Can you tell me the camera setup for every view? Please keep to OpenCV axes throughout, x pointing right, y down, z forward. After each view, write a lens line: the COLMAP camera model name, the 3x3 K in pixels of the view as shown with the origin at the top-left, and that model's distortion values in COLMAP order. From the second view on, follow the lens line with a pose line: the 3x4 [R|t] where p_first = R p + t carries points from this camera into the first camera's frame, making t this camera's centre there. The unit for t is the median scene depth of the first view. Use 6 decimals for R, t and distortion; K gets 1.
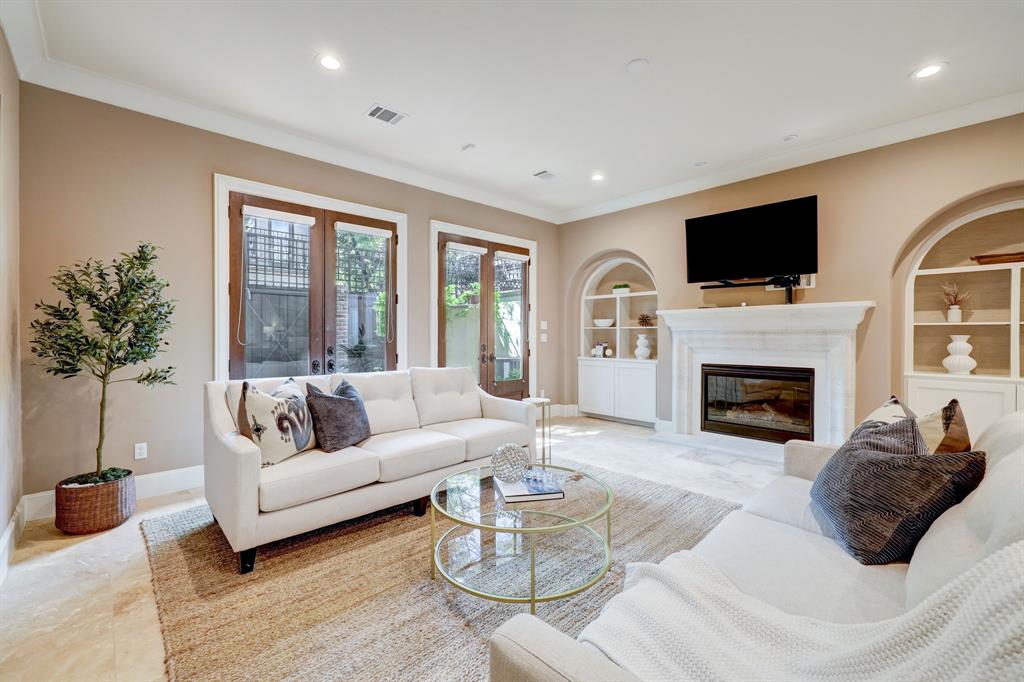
lens RADIAL K [[432.6, 0, 521.4], [0, 432.6, 341.9], [0, 0, 1]] dist [-0.002076, -0.000169]
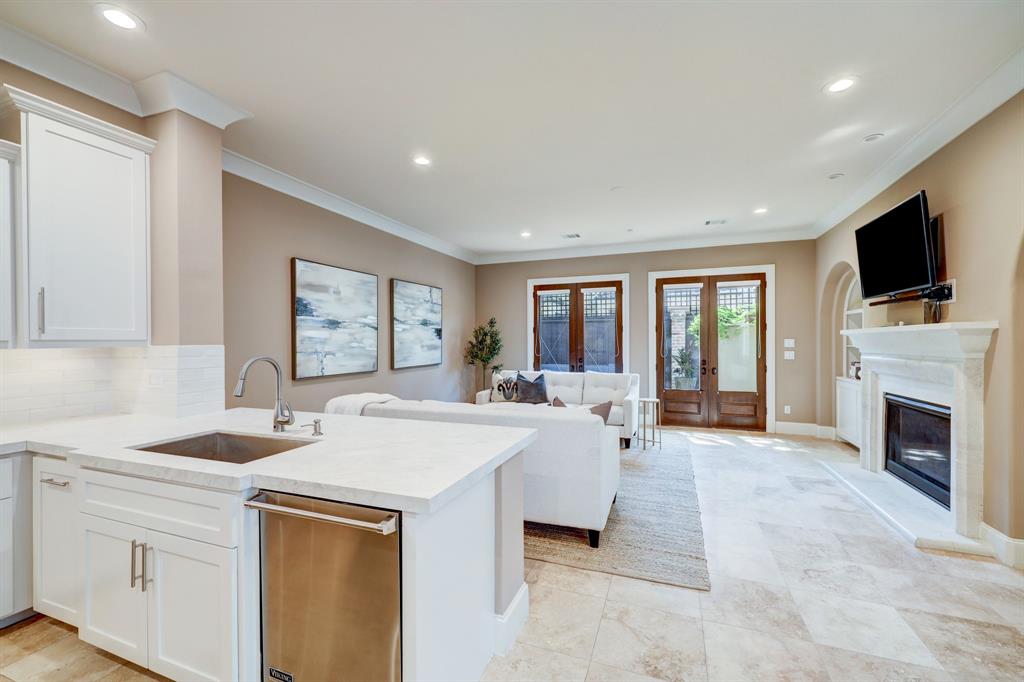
lens RADIAL K [[432.6, 0, 521.4], [0, 432.6, 341.9], [0, 0, 1]] dist [-0.002076, -0.000169]
pose [[0.451751, 0.000956, -0.892143, 1.066451], [-0.012330, 0.999911, -0.005172, -0.043046], [0.892059, 0.013337, 0.451723, -0.037573]]
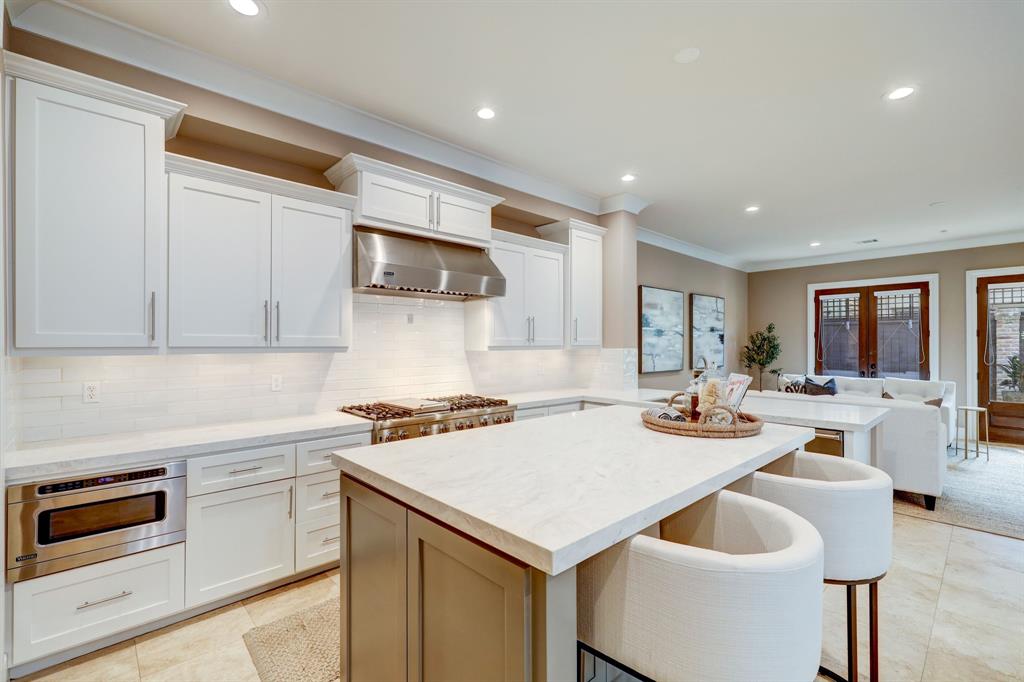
lens RADIAL K [[486.0, 0, 512.0], [0, 486.0, 341.0], [0, 0, 1]] dist [0.001912, 0.000786]
pose [[0.030936, -0.005633, -0.999505, 1.475285], [-0.018846, 0.999803, -0.006218, -0.040882], [0.999344, 0.019029, 0.030824, -0.512601]]
